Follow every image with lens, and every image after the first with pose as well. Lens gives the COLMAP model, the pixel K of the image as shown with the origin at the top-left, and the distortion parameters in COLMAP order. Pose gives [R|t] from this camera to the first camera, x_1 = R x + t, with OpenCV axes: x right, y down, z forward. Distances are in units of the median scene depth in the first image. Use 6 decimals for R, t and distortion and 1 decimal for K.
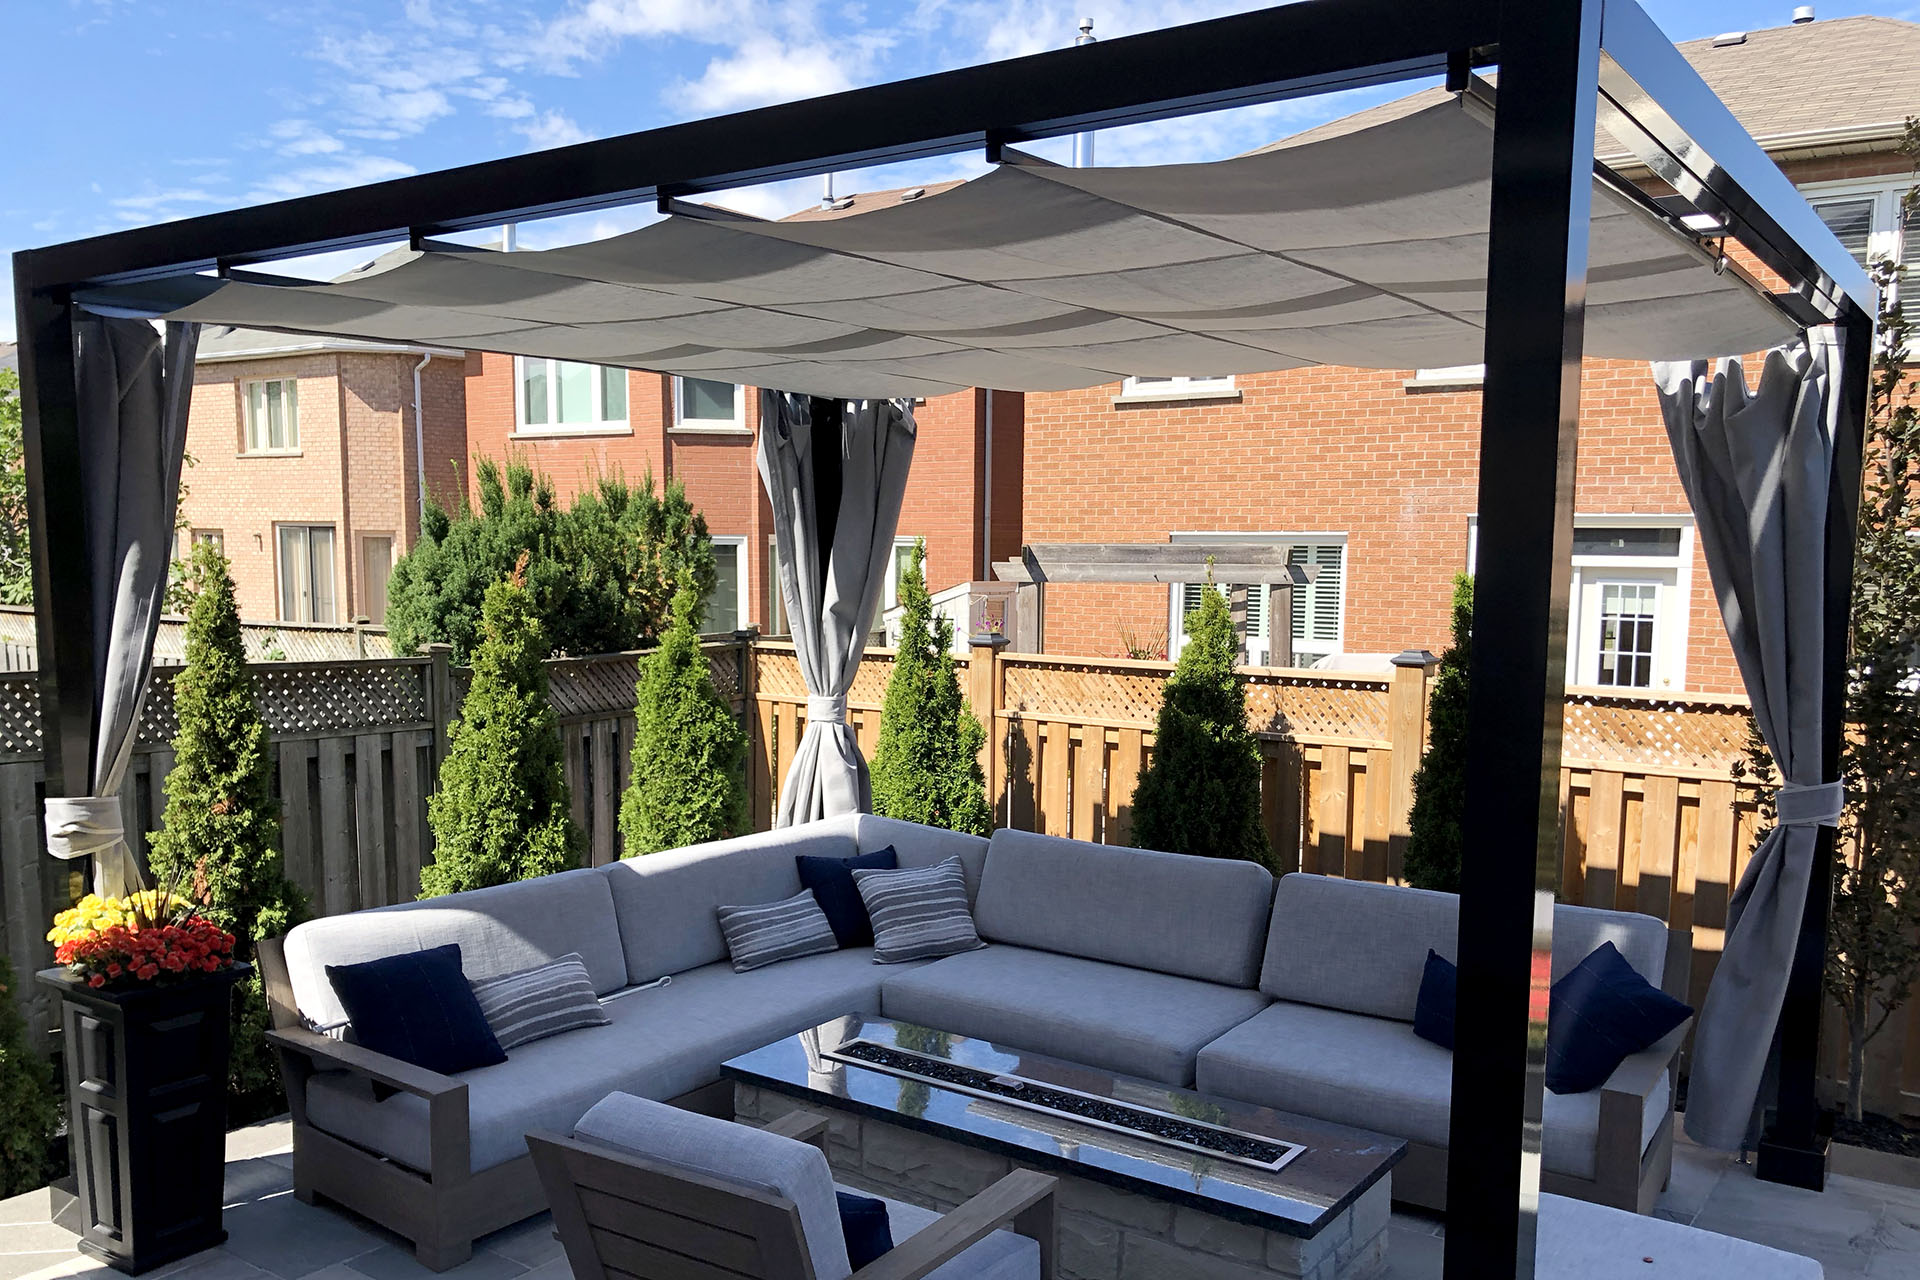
lens RADIAL K [[1568.3, 0, 971.0], [0, 1568.3, 729.5], [0, 0, 1]] dist [0.033885, -0.027830]
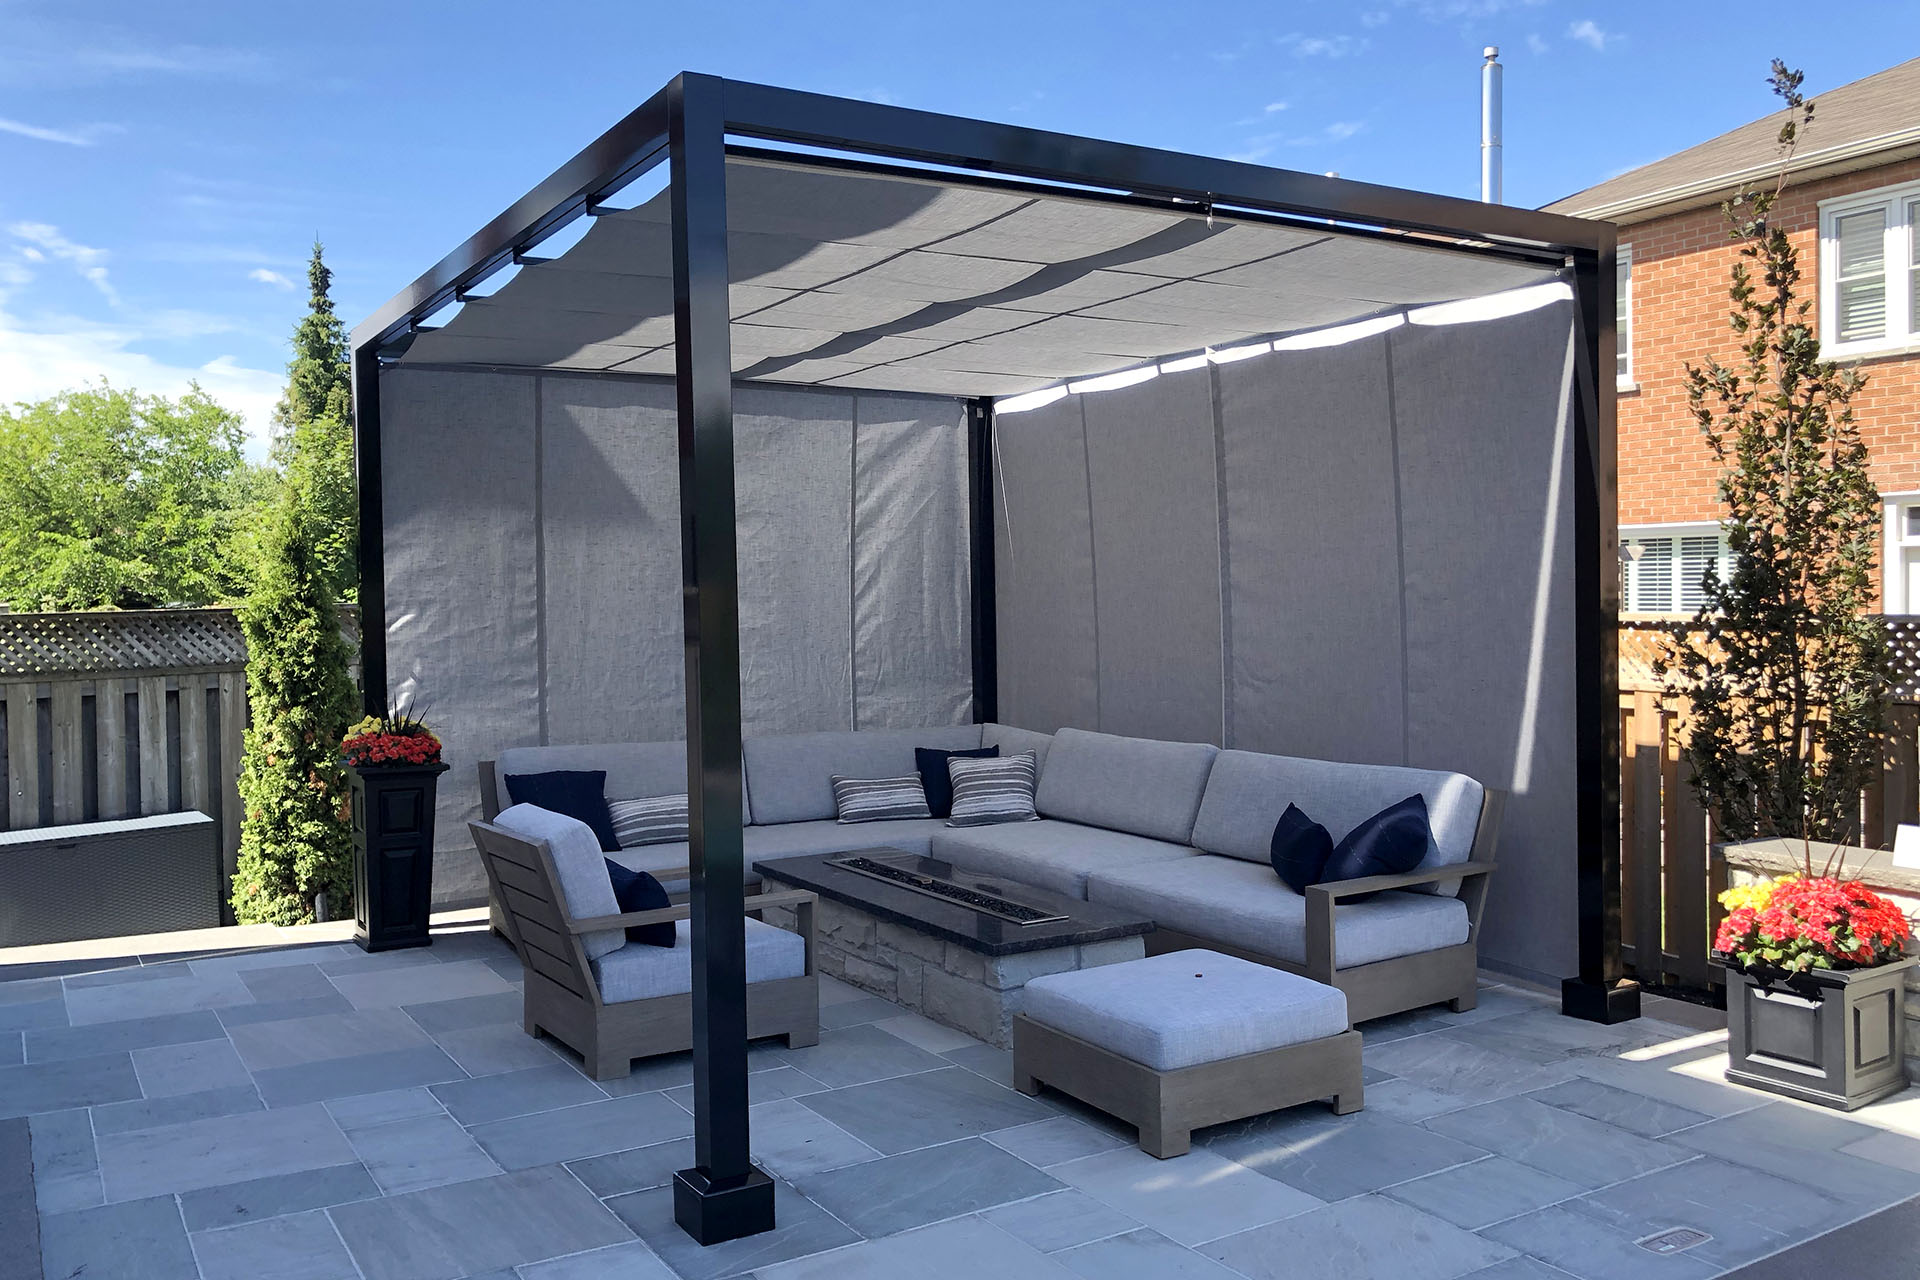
lens RADIAL K [[1568.3, 0, 968.7], [0, 1568.3, 638.8], [0, 0, 1]] dist [0.033885, -0.027830]
pose [[0.917172, -0.010034, -0.398365, 0.353358], [-0.026004, 0.996045, -0.084957, 0.080411], [0.397642, 0.088279, 0.913284, -0.127172]]
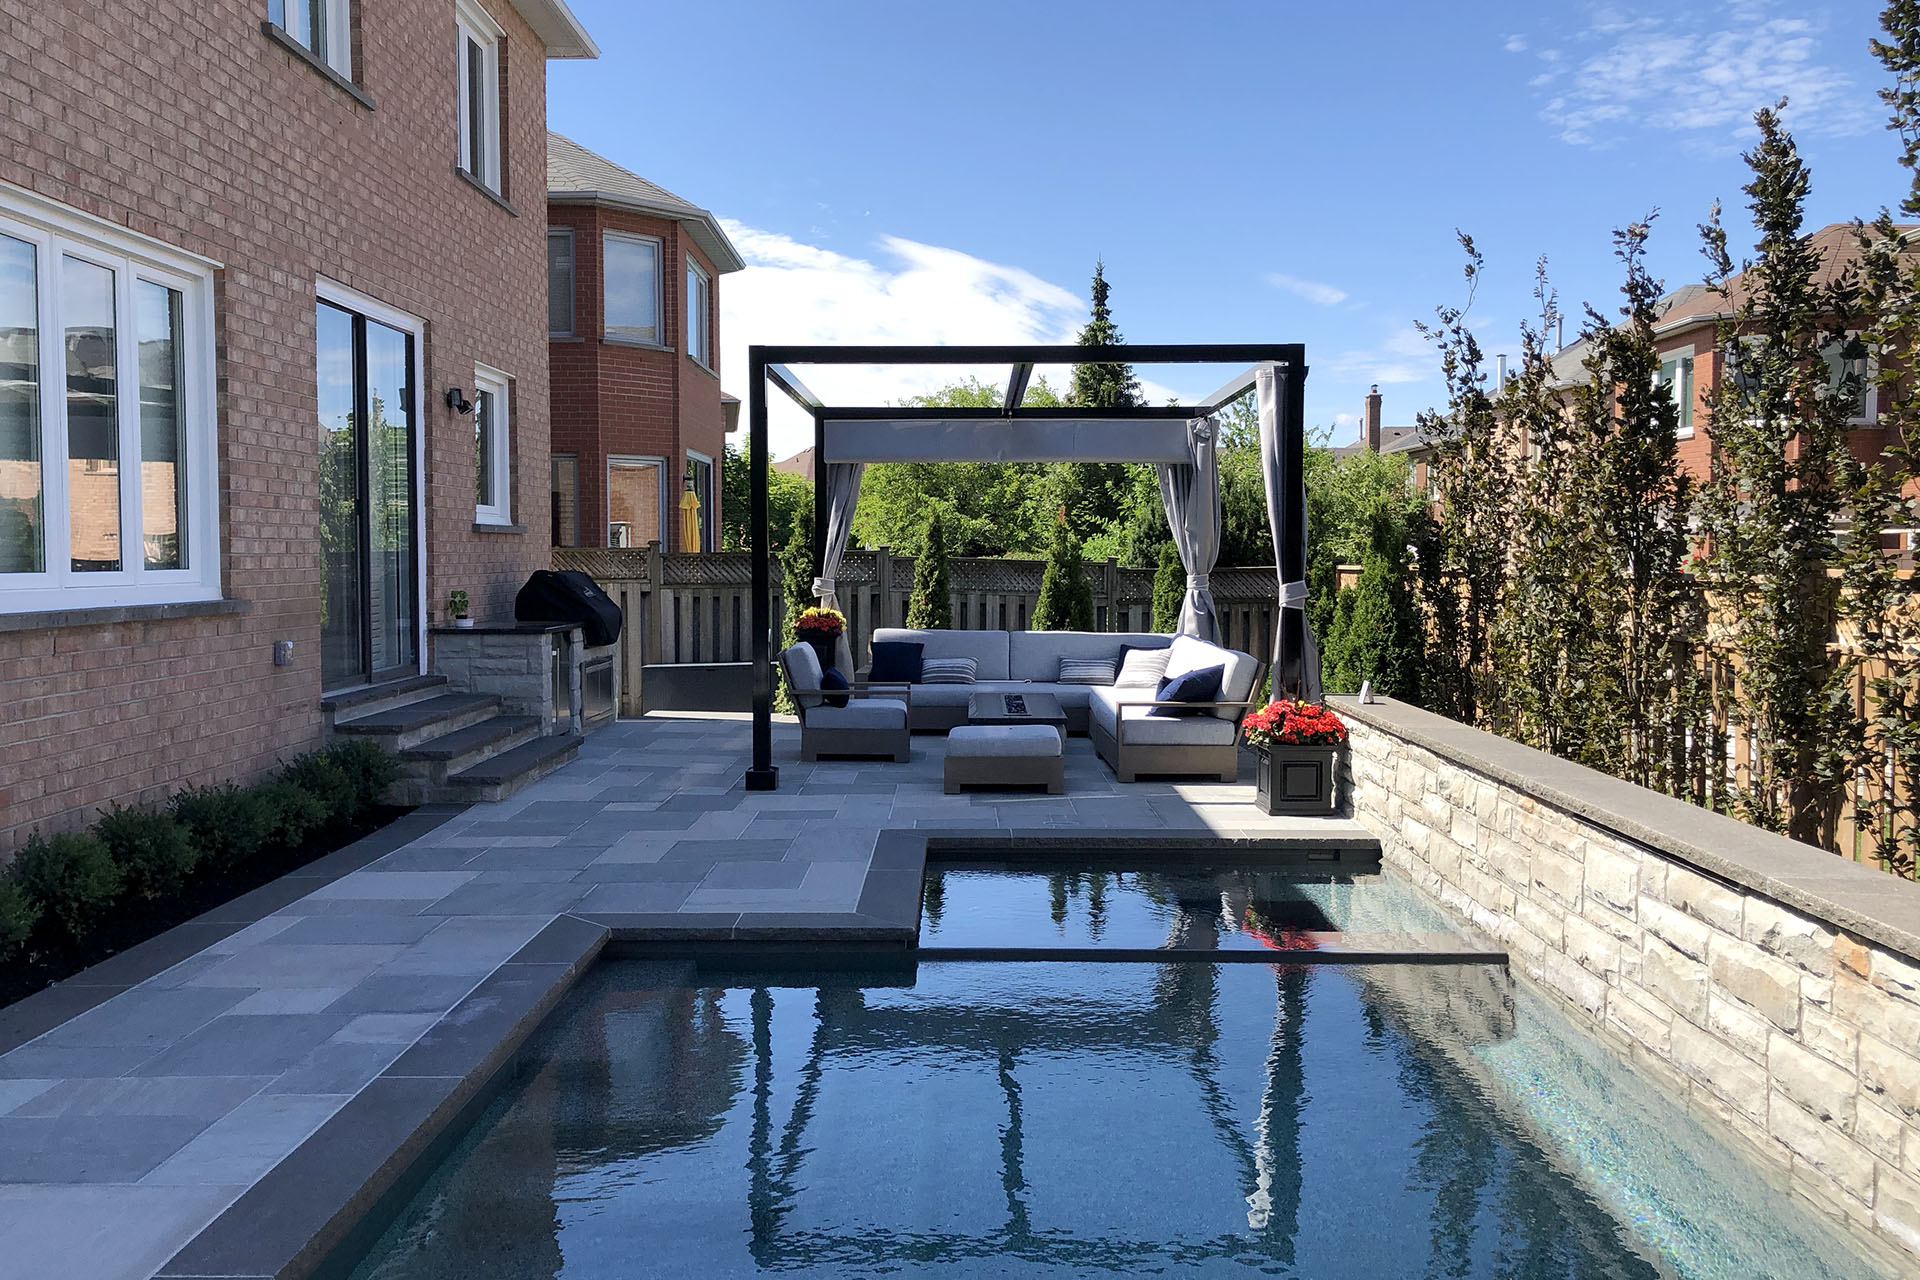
lens RADIAL K [[1568.3, 0, 968.8], [0, 1568.3, 642.7], [0, 0, 1]] dist [0.033885, -0.027830]
pose [[0.574521, 0.039078, -0.817557, 1.189865], [-0.097700, 0.994992, -0.021097, 0.115407], [0.812638, 0.091996, 0.575462, -0.292925]]
